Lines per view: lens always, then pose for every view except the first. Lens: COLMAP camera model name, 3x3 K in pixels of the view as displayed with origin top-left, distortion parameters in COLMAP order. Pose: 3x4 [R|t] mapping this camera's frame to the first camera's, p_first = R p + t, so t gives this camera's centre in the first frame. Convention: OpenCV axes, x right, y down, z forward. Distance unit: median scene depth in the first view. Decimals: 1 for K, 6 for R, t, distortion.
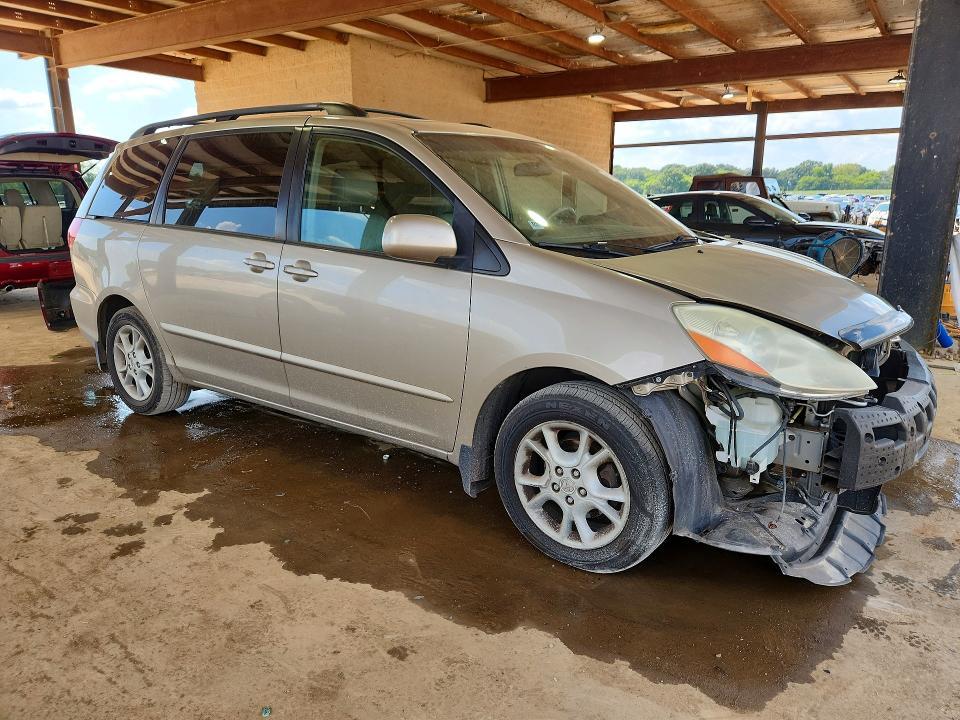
lens RADIAL K [[671.4, 0, 480.0], [0, 671.4, 360.0], [0, 0, 1]] dist [0.005265, 0.001744]
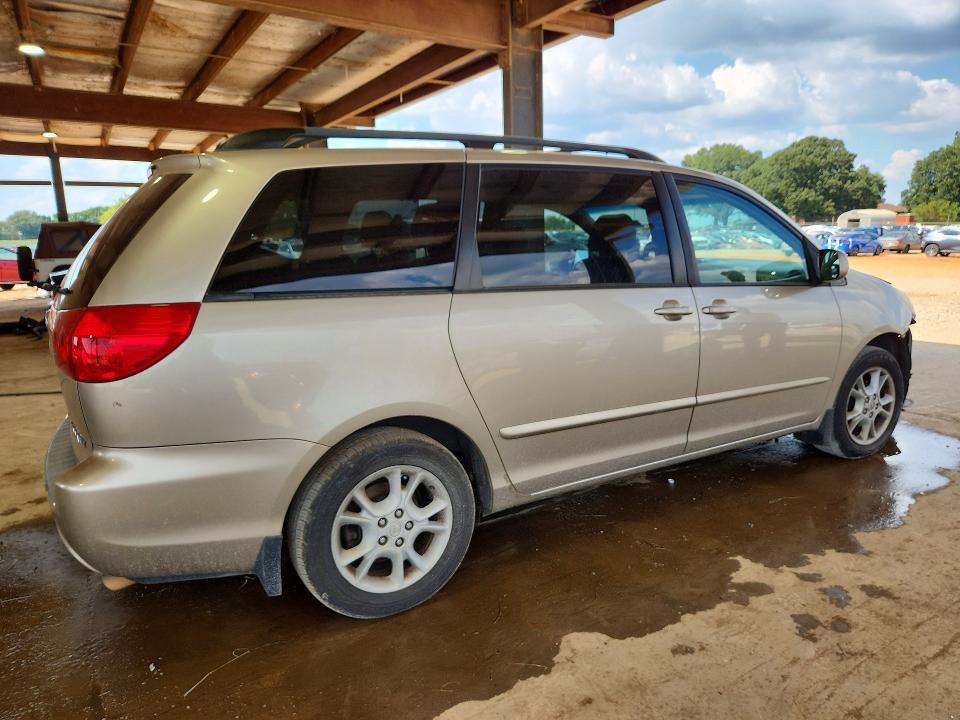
lens RADIAL K [[674.6, 0, 480.0], [0, 674.6, 360.0], [0, 0, 1]] dist [-0.022247, -0.001158]
pose [[0.398016, -0.179916, 0.899563, -1.309157], [0.239865, 0.966878, 0.087250, -0.226956], [-0.885465, 0.181047, 0.427989, 0.862091]]
